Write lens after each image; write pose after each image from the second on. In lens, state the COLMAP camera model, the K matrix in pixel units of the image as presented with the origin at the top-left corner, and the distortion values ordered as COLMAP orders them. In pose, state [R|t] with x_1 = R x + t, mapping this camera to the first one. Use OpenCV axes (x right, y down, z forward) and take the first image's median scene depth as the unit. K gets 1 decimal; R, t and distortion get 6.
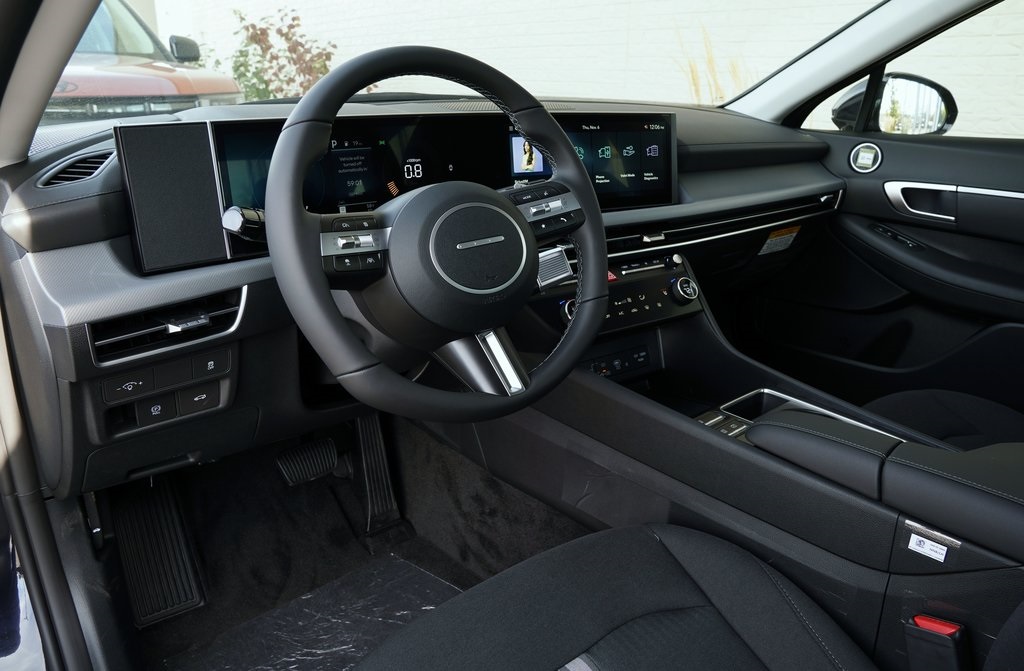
lens RADIAL K [[768.3, 0, 511.9], [0, 768.3, 334.7], [0, 0, 1]] dist [-0.003759, -0.003225]
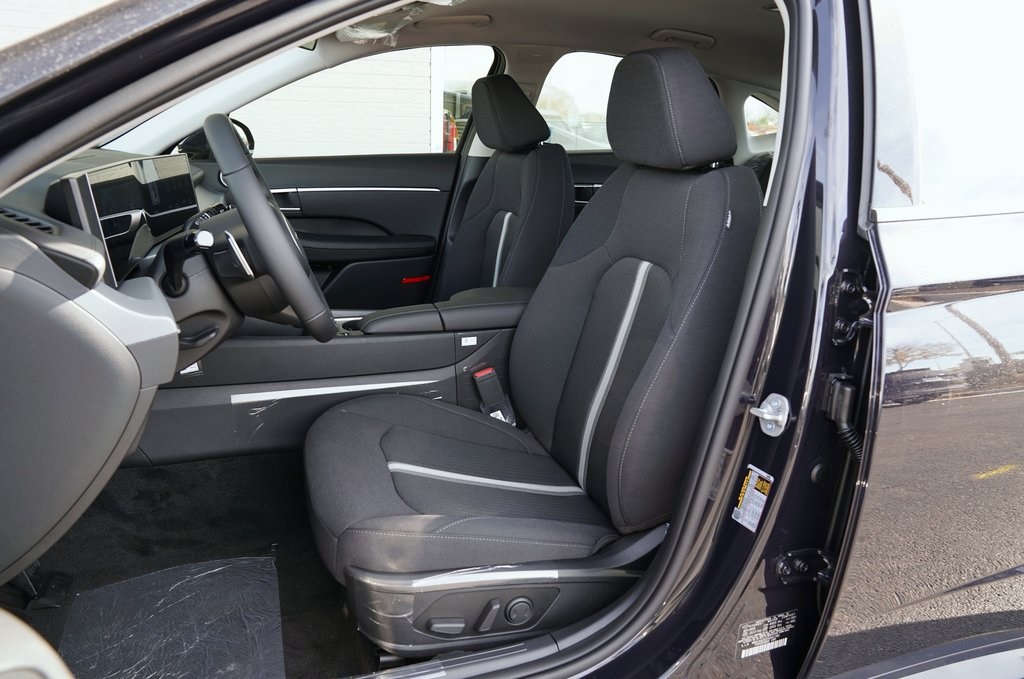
lens RADIAL K [[728.0, 0, 511.6], [0, 728.0, 339.2], [0, 0, 1]] dist [-0.038391, 0.026440]
pose [[0.349868, -0.271769, 0.896512, -0.805292], [0.292787, 0.940776, 0.170926, -0.026455], [-0.889870, 0.202685, 0.408718, 0.042297]]
